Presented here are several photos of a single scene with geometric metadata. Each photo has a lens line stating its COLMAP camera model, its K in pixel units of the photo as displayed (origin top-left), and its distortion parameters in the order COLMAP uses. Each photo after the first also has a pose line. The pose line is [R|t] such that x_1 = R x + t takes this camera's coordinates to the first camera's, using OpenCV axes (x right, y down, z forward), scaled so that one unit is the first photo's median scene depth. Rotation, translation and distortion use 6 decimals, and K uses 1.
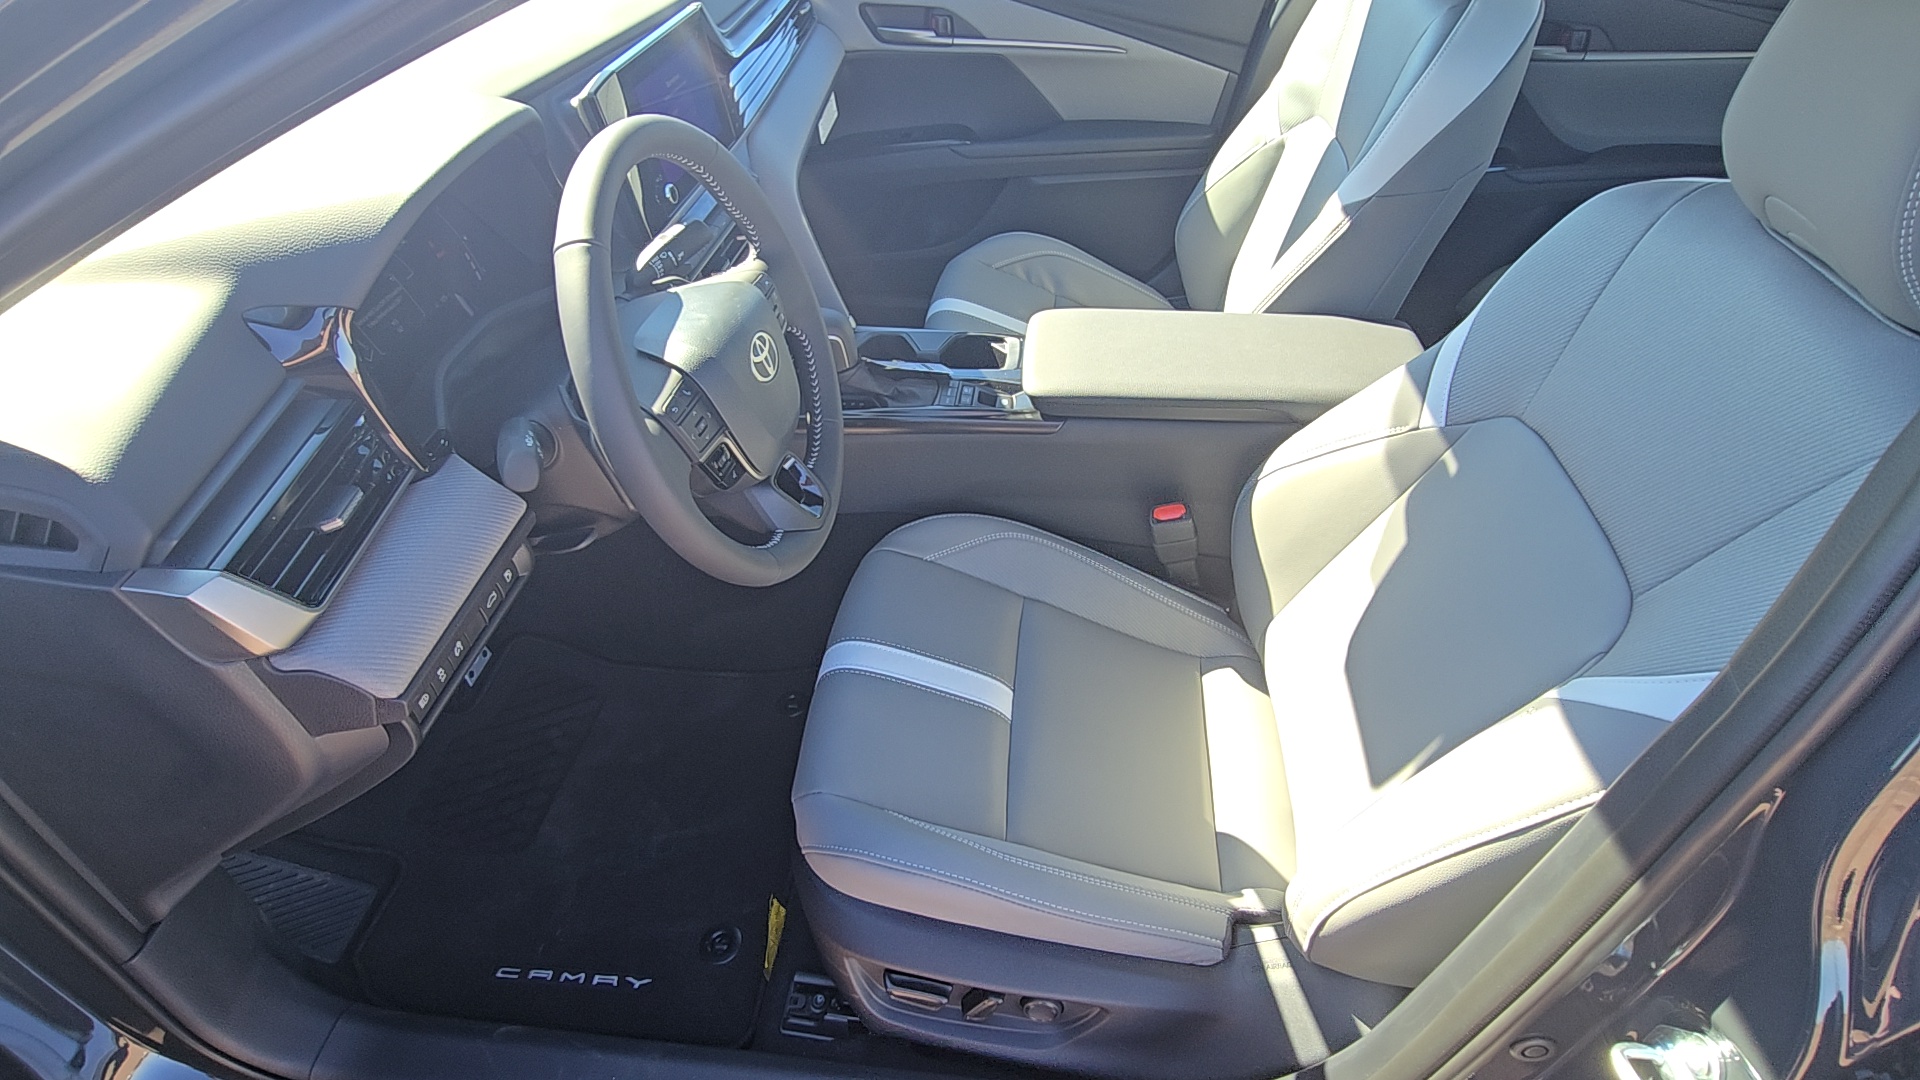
lens RADIAL K [[977.6, 0, 973.7], [0, 977.6, 543.6], [0, 0, 1]] dist [-0.001824, 0.001896]
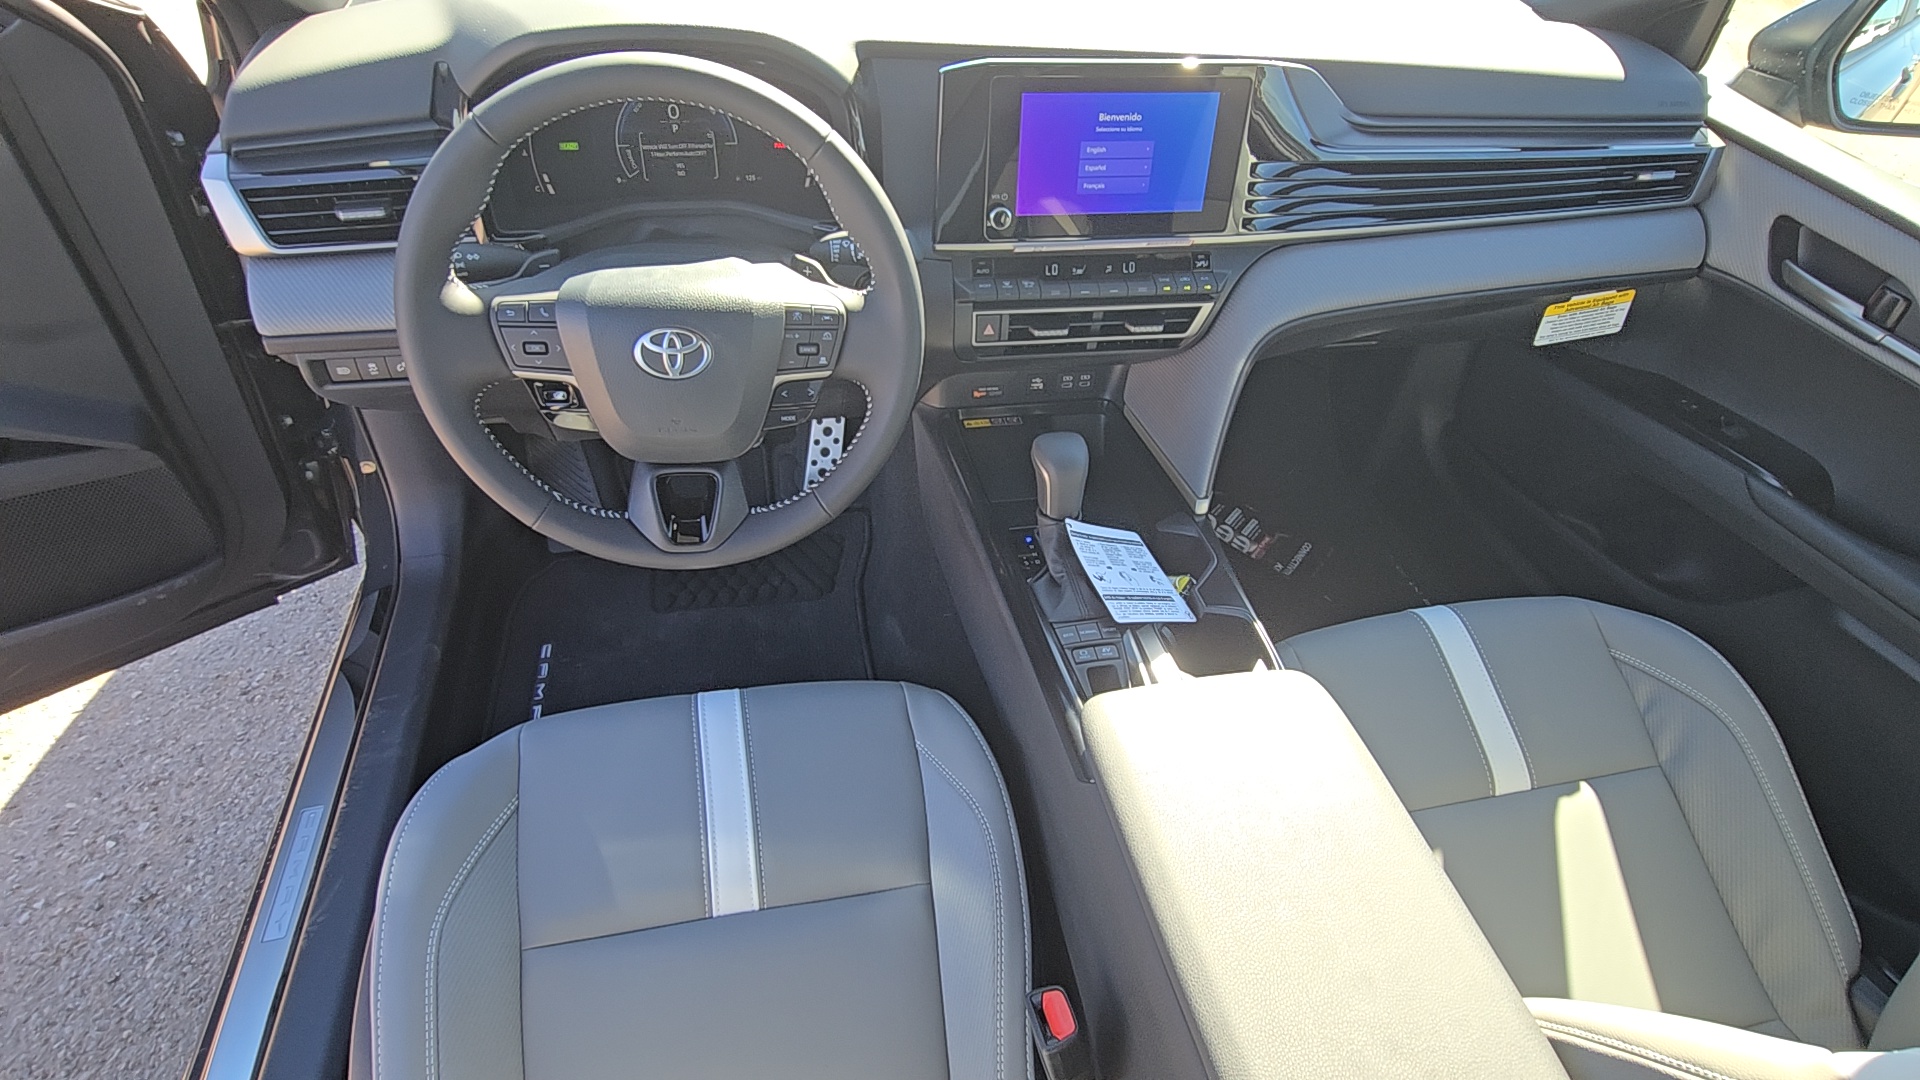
lens RADIAL K [[977.6, 0, 973.7], [0, 977.6, 543.6], [0, 0, 1]] dist [-0.001824, 0.001896]
pose [[0.305584, 0.654273, -0.691770, 0.451814], [-0.672582, 0.662587, 0.329564, -0.418234], [0.673982, 0.364562, 0.642528, 0.514532]]
